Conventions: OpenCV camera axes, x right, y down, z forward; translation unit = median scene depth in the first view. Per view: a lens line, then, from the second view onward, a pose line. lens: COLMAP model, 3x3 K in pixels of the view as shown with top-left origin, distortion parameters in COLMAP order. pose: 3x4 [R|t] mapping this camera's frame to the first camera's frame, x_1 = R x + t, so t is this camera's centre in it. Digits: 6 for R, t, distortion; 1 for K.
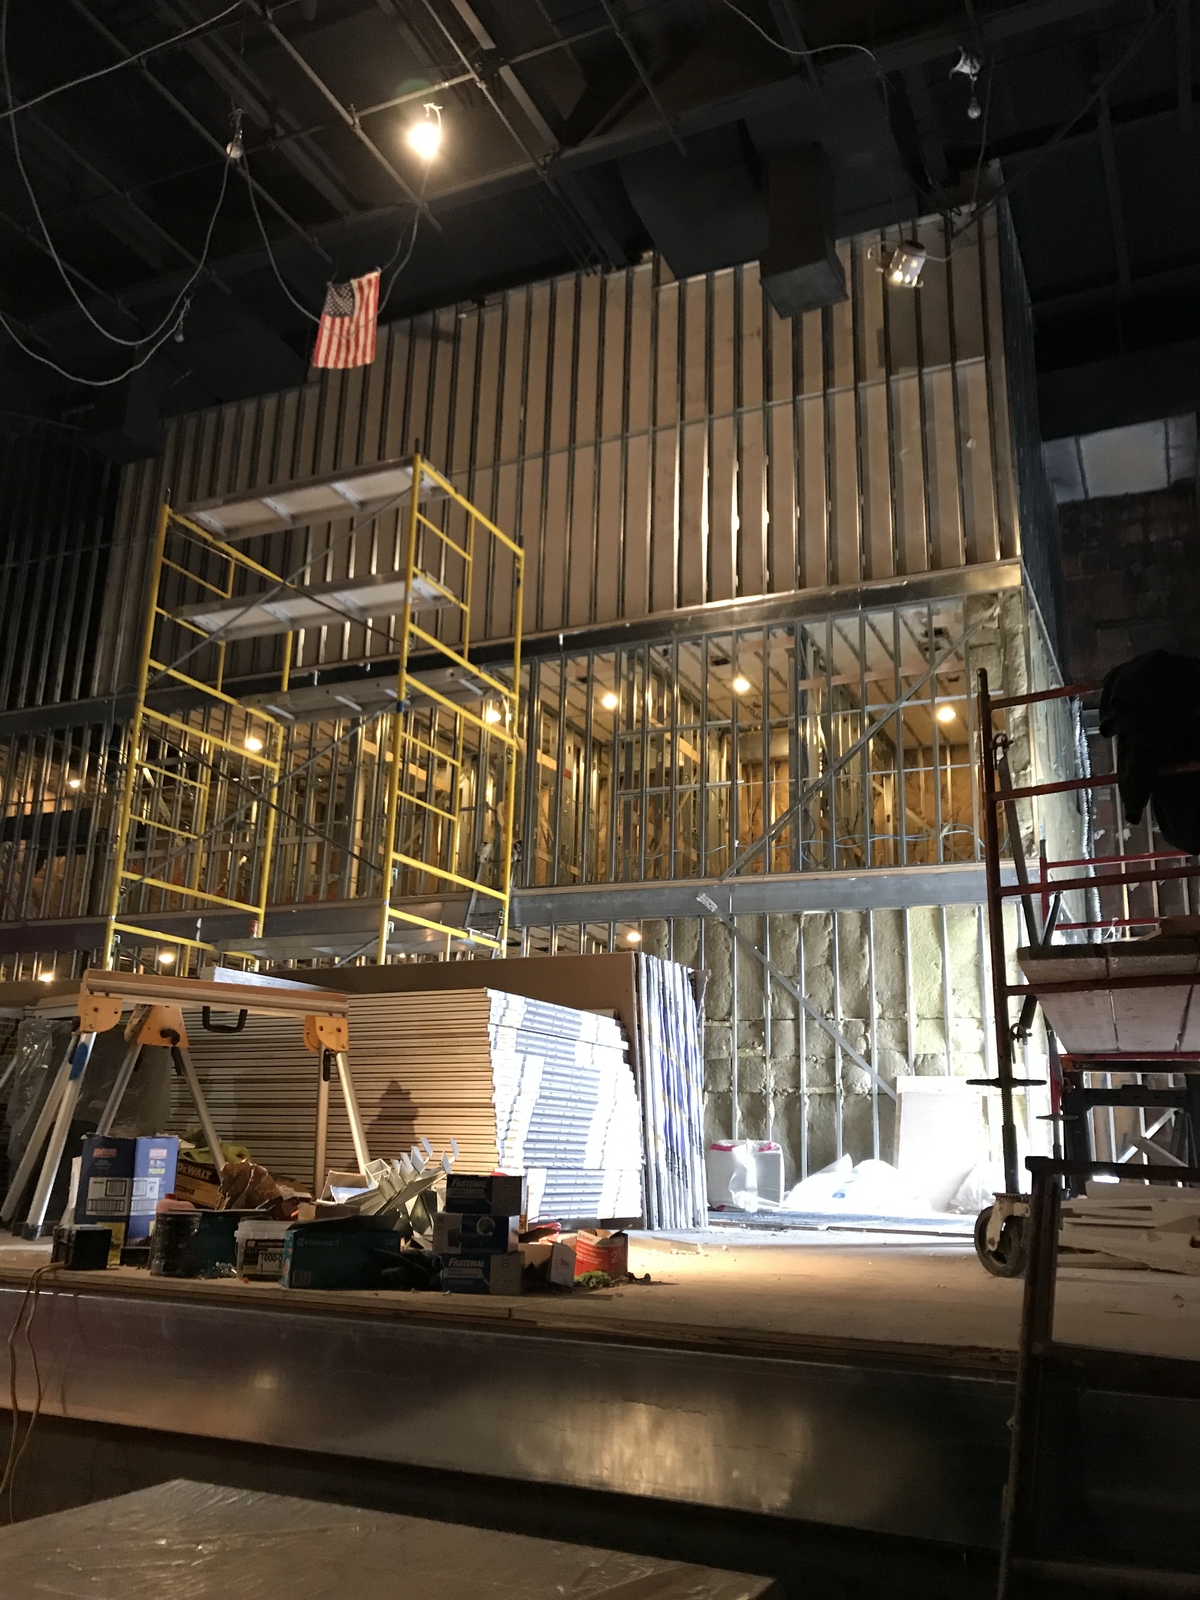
lens RADIAL K [[1322.8, 0, 598.8], [0, 1322.8, 792.9], [0, 0, 1]] dist [0.041439, -0.059235]
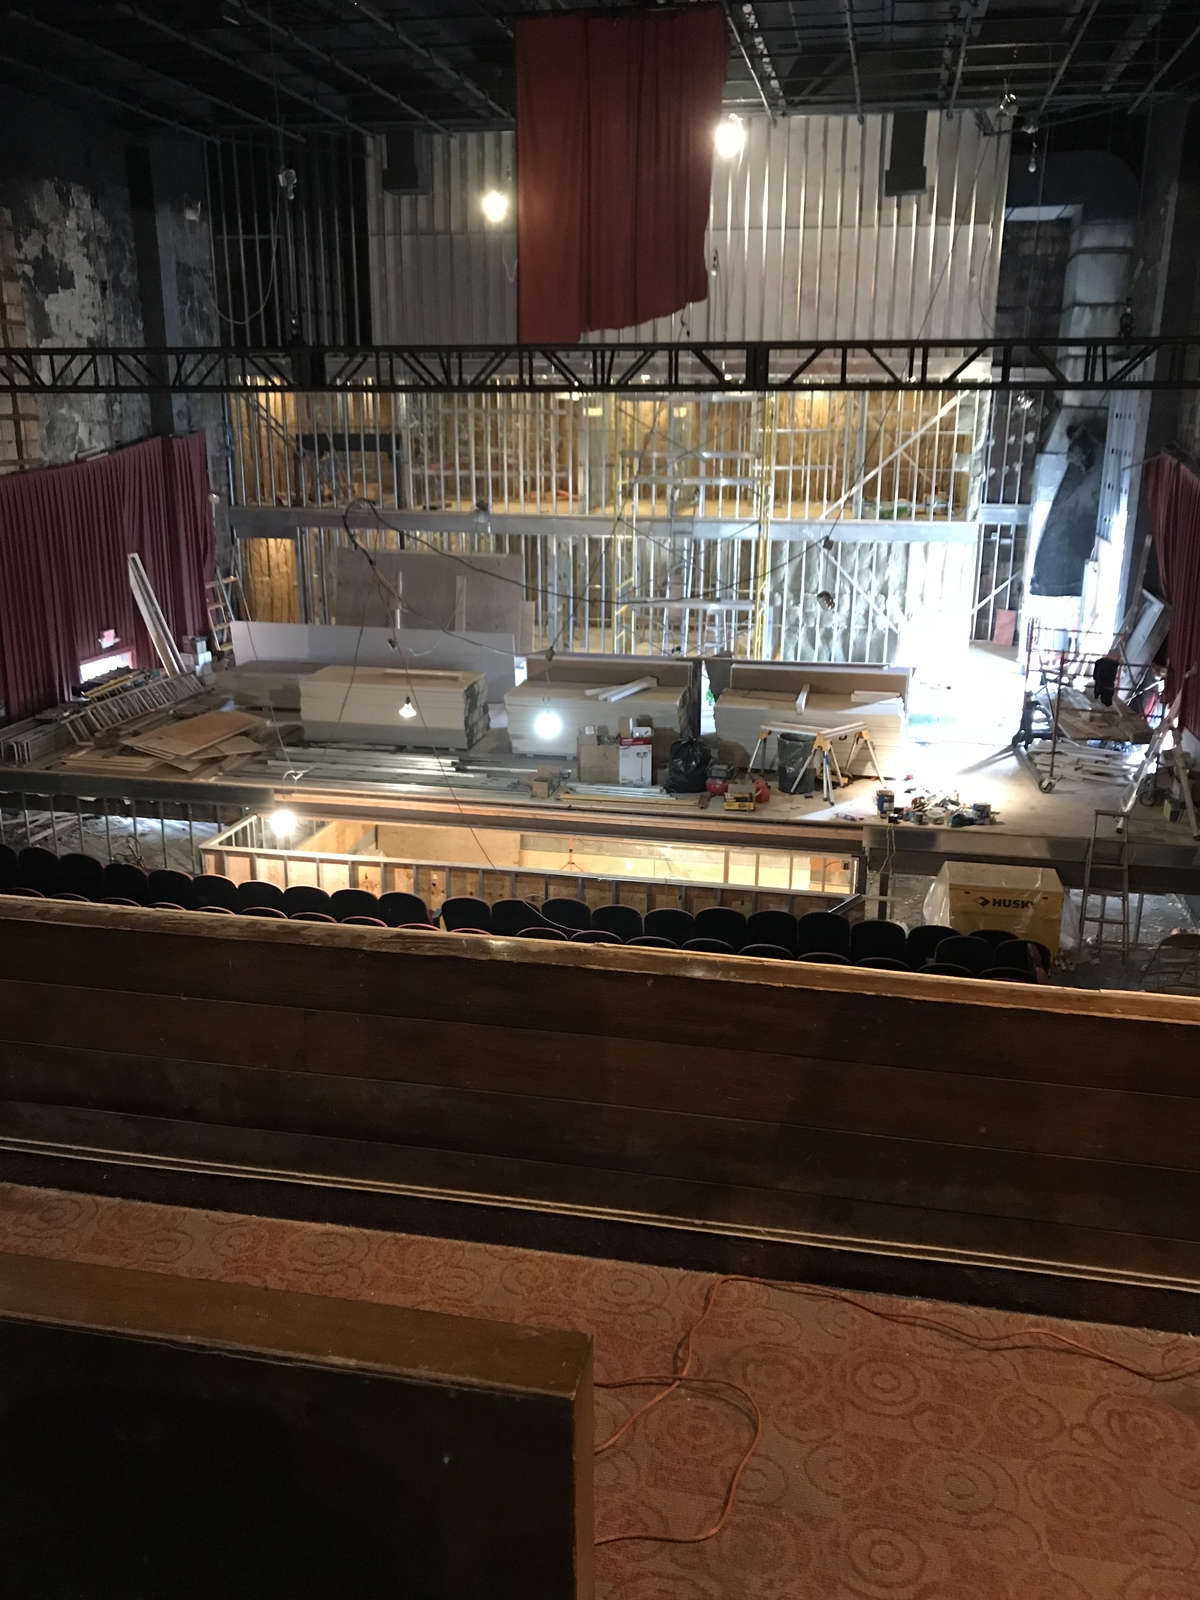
lens RADIAL K [[1322.8, 0, 603.3], [0, 1322.8, 798.7], [0, 0, 1]] dist [0.041439, -0.059235]
pose [[0.971740, -0.096018, 0.215642, -0.703826], [-0.035225, 0.844320, 0.534680, -0.651721], [-0.233410, -0.527166, 0.817078, -0.763997]]
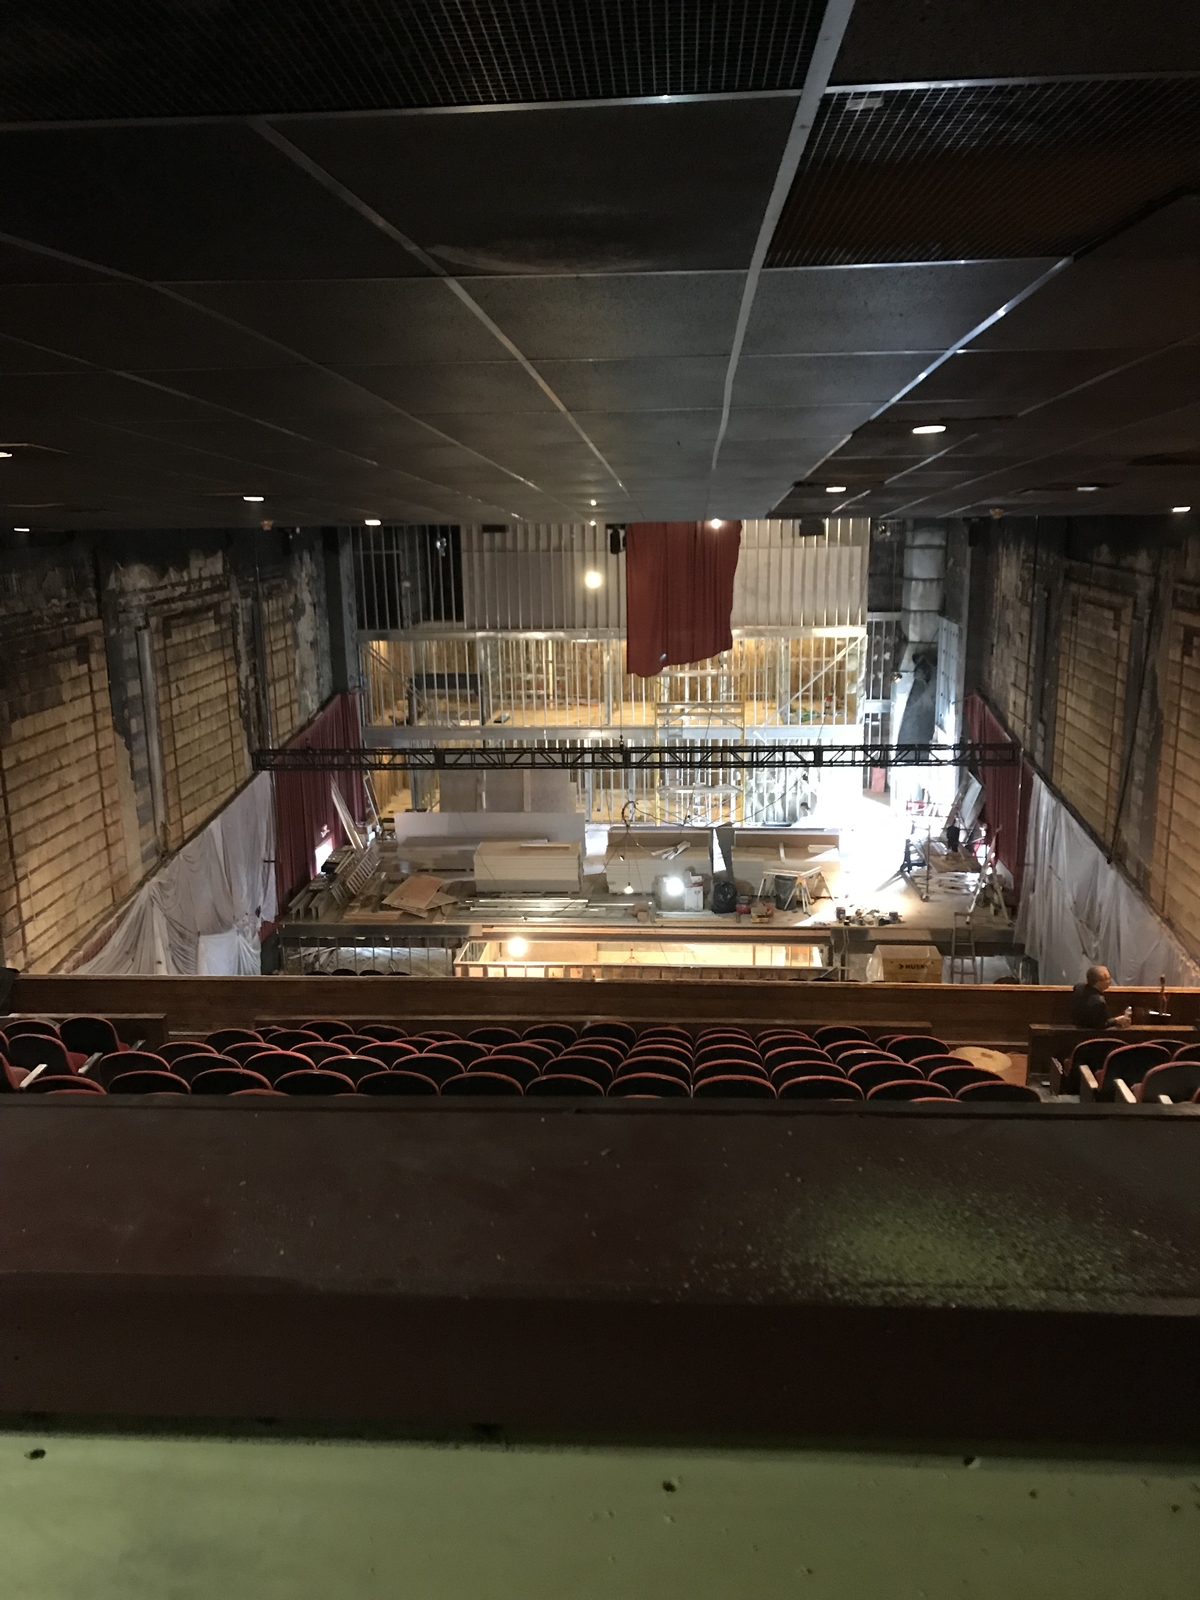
lens RADIAL K [[1322.8, 0, 597.4], [0, 1322.8, 805.7], [0, 0, 1]] dist [0.041439, -0.059235]
pose [[0.935277, -0.130667, 0.328913, -1.332868], [-0.046562, 0.875842, 0.480347, -1.263912], [-0.350841, -0.464572, 0.813070, -1.463166]]
